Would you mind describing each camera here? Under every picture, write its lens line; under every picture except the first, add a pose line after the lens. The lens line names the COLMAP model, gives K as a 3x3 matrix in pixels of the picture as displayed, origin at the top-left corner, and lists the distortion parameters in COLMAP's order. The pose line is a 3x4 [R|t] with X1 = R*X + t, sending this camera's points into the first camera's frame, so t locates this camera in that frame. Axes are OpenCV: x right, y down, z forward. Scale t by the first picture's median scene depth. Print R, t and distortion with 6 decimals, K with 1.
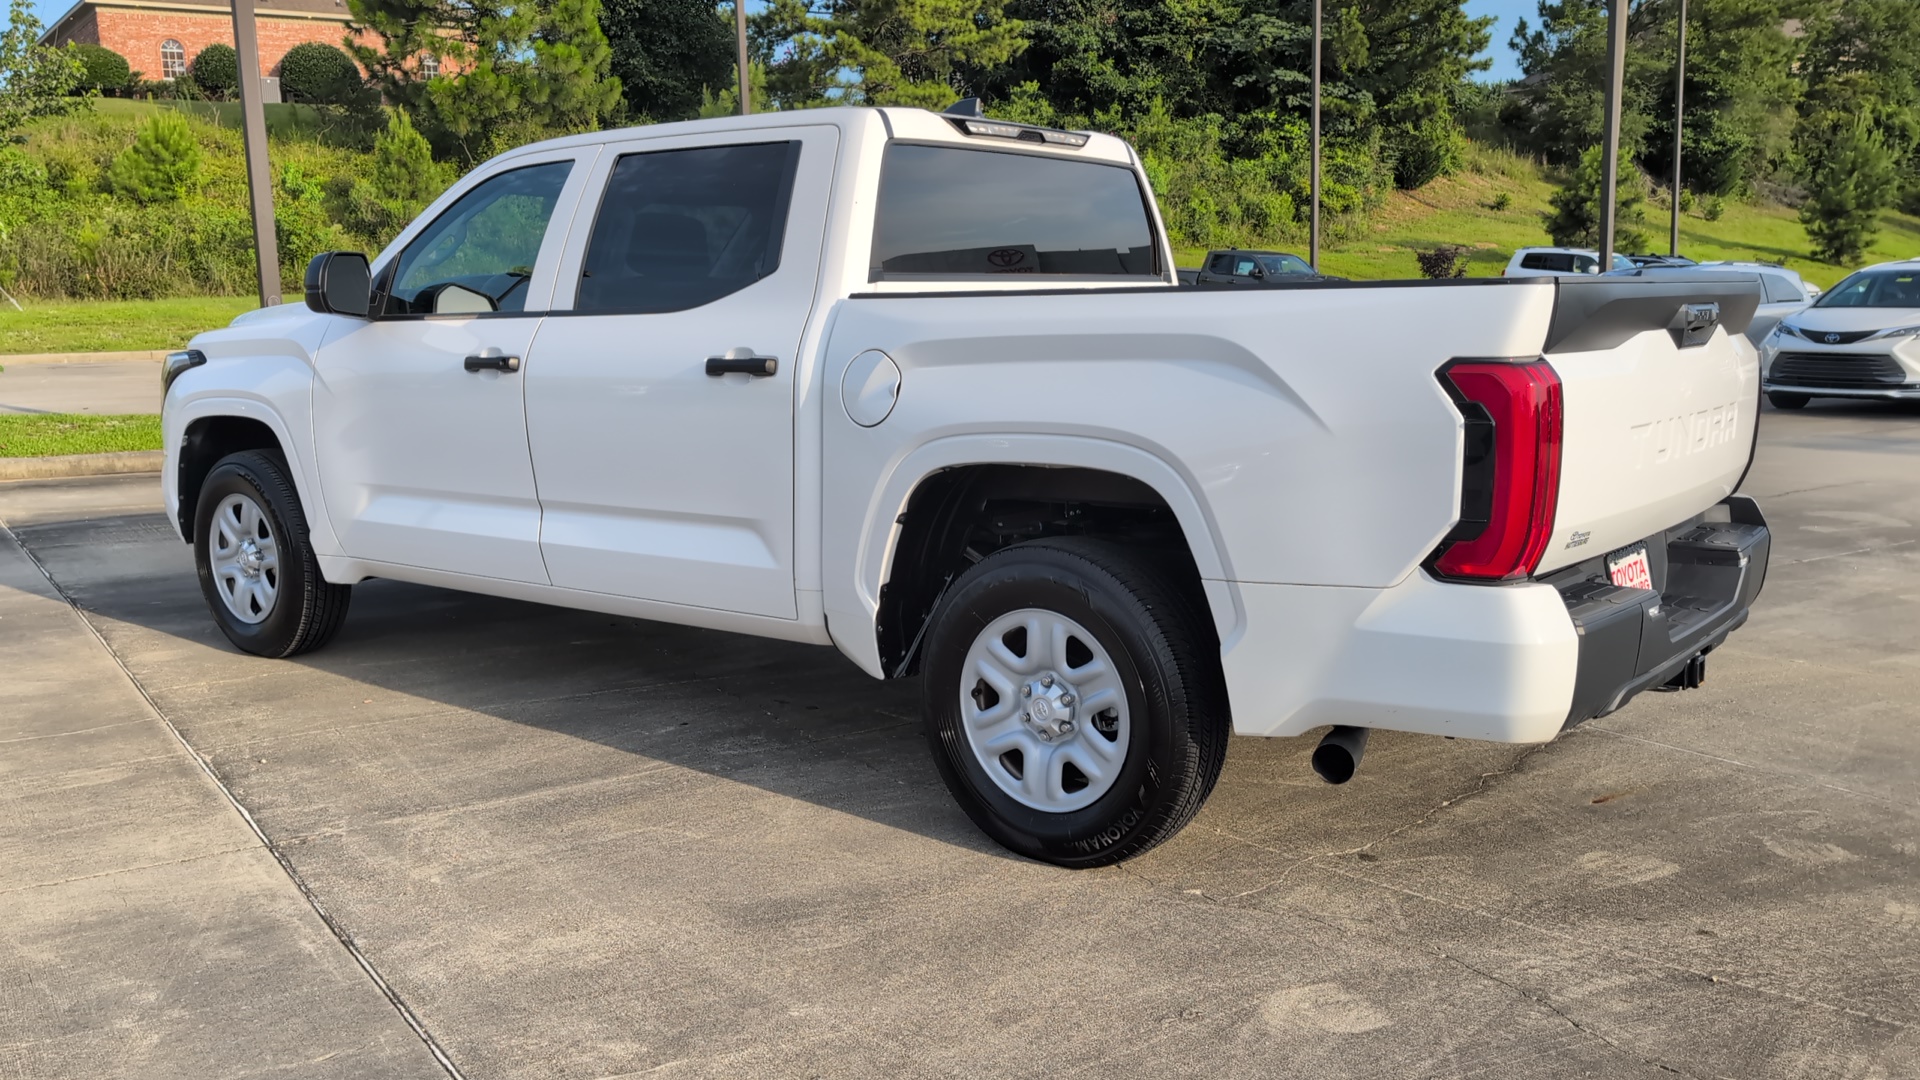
lens RADIAL K [[1635.5, 0, 967.7], [0, 1635.5, 542.1], [0, 0, 1]] dist [0.018695, -0.015013]
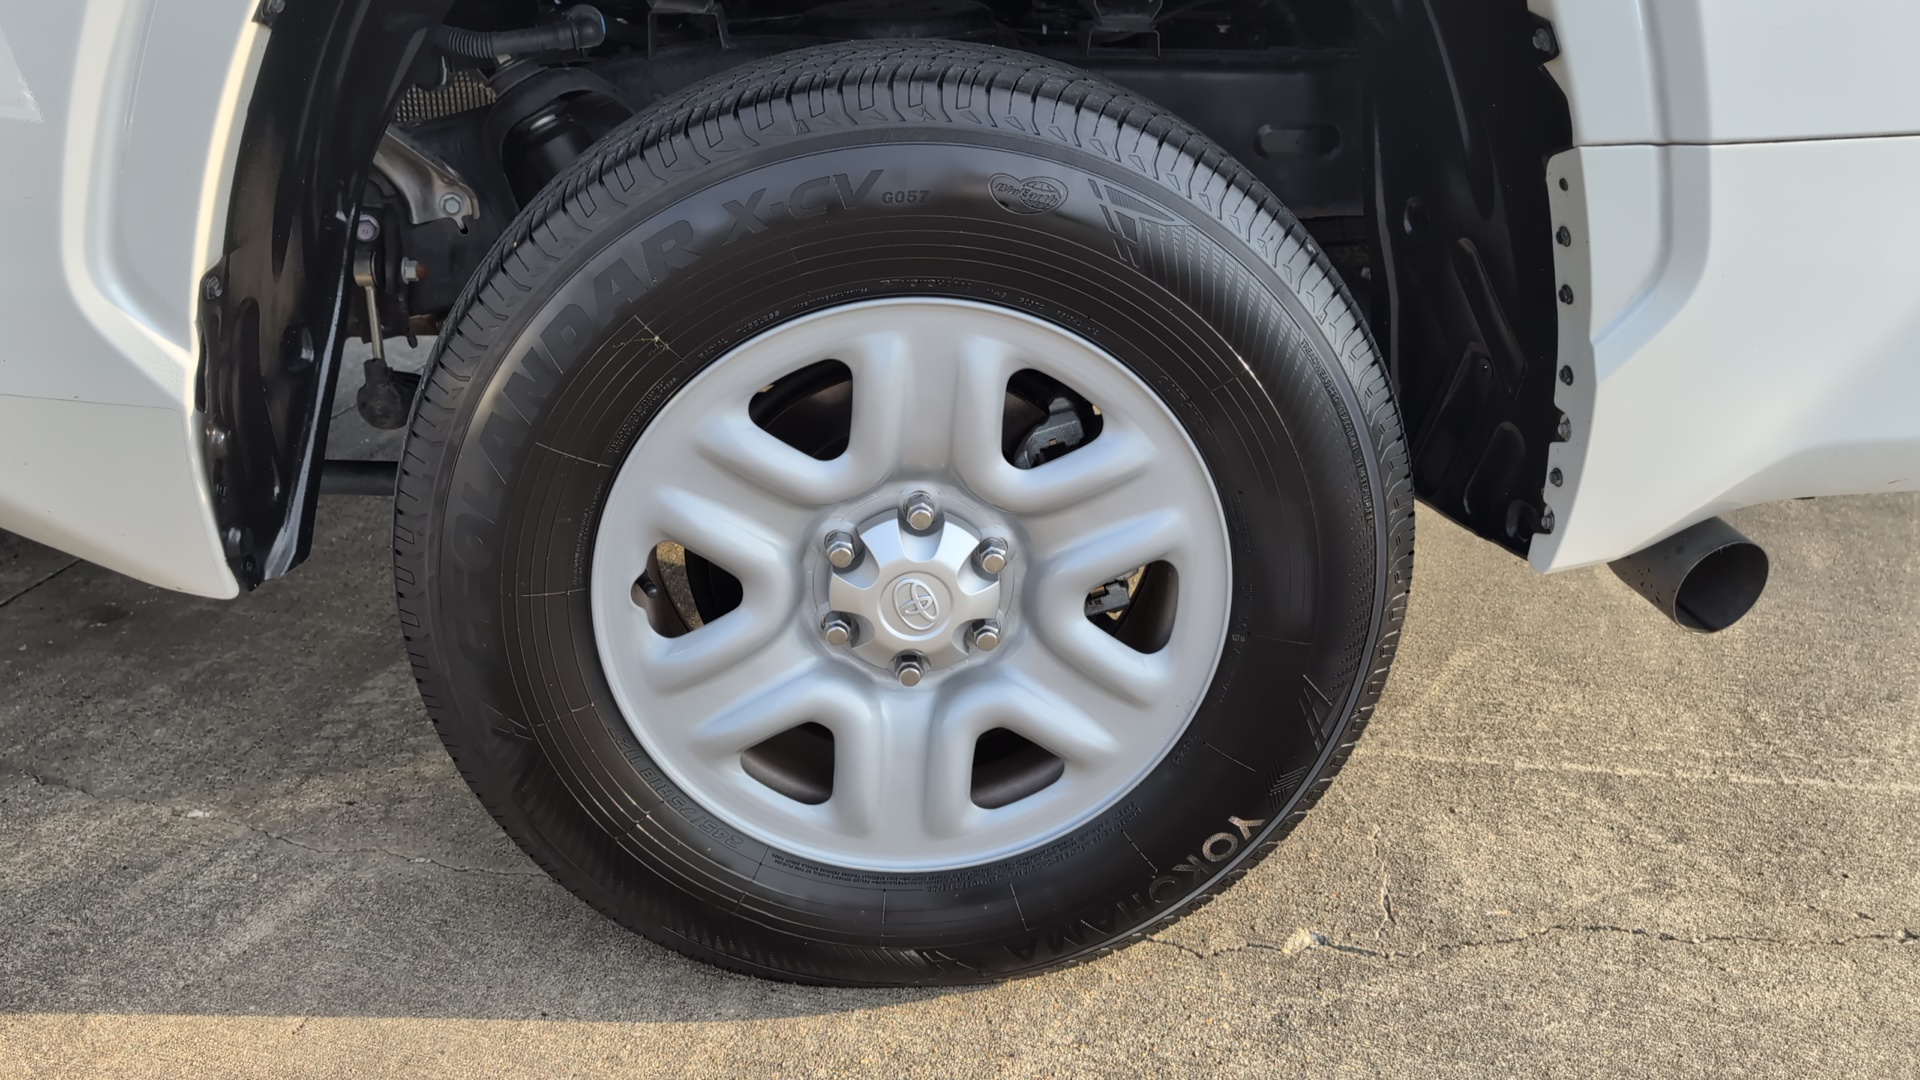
lens RADIAL K [[1635.5, 0, 967.7], [0, 1635.5, 542.1], [0, 0, 1]] dist [0.018695, -0.015013]
pose [[0.736129, -0.243637, 0.631470, -0.142746], [0.056311, 0.951778, 0.301577, -0.005889], [-0.674494, -0.186441, 0.714351, 0.734205]]
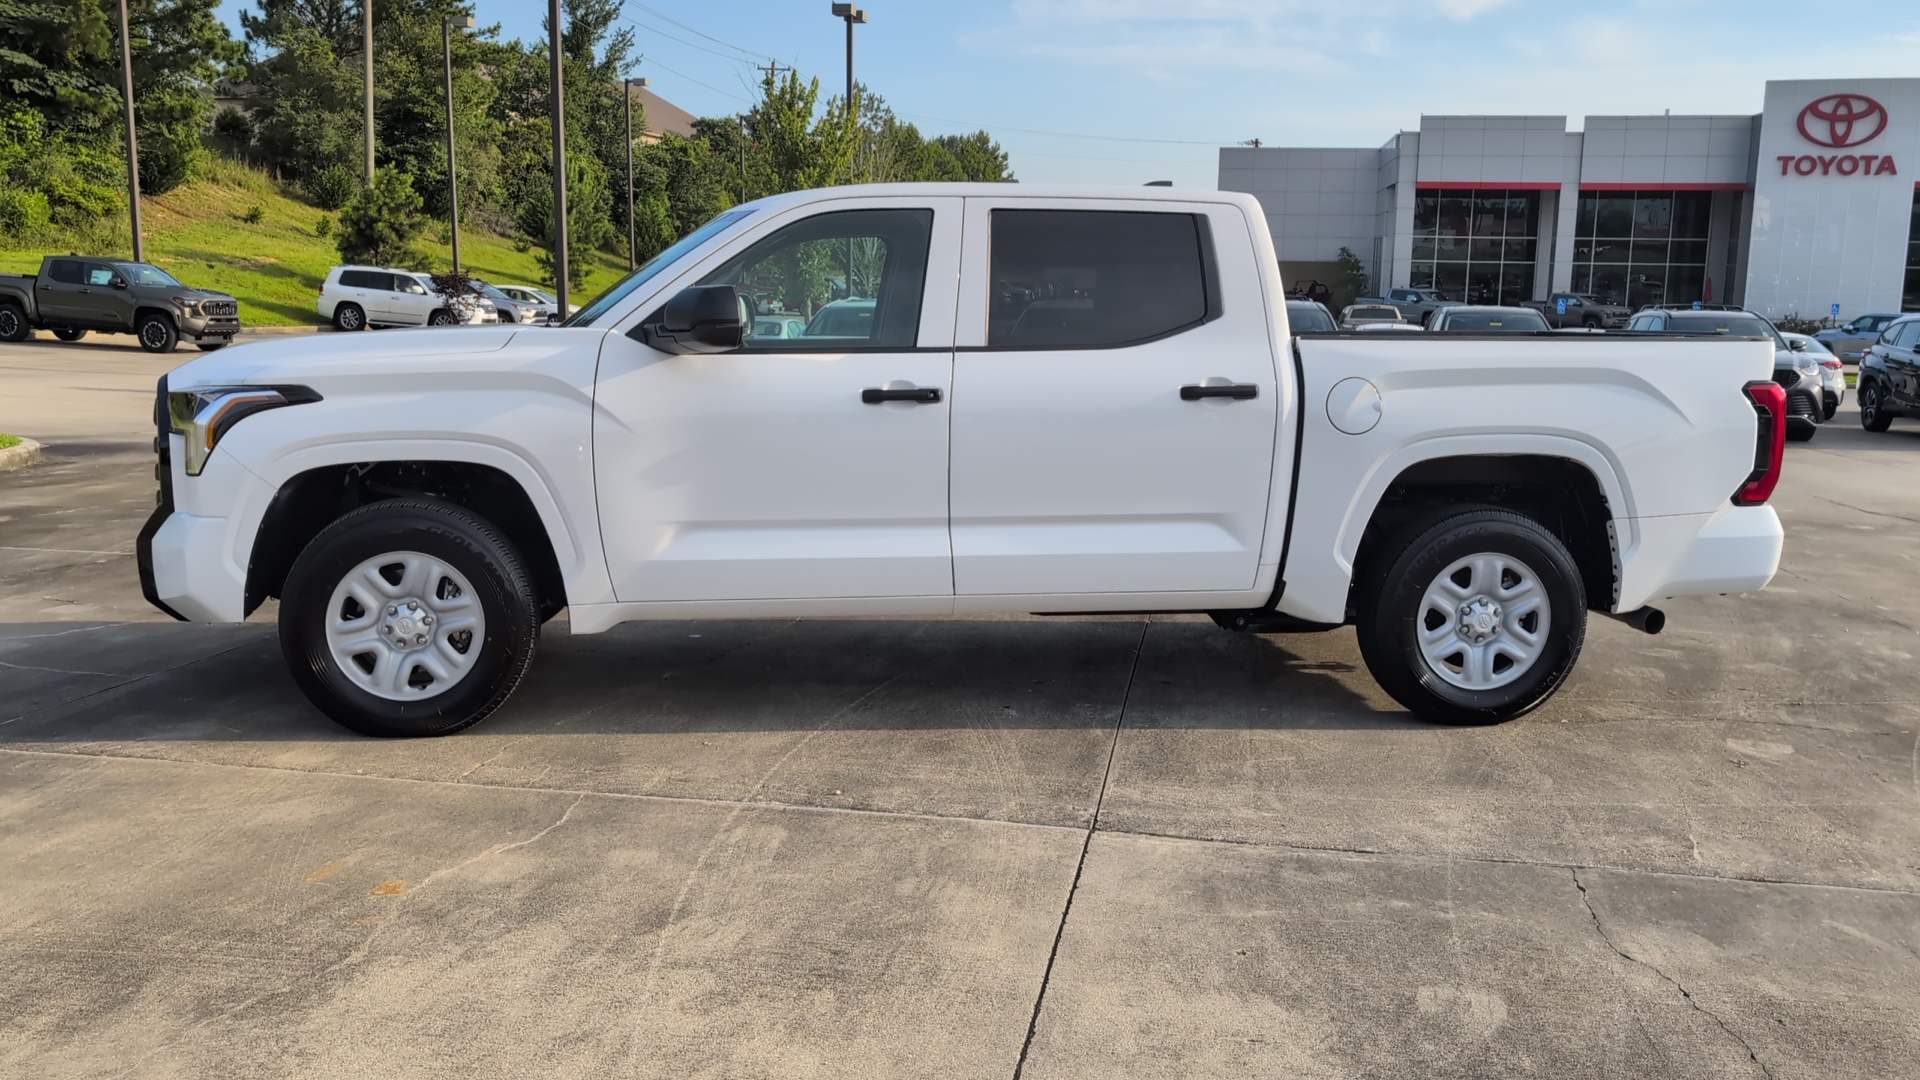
lens RADIAL K [[1635.5, 0, 967.7], [0, 1635.5, 542.1], [0, 0, 1]] dist [0.018695, -0.015013]
pose [[0.692396, -0.080785, 0.716980, -1.285441], [0.086961, 0.995812, 0.028223, -0.049089], [-0.716258, 0.042807, 0.696522, 0.286028]]
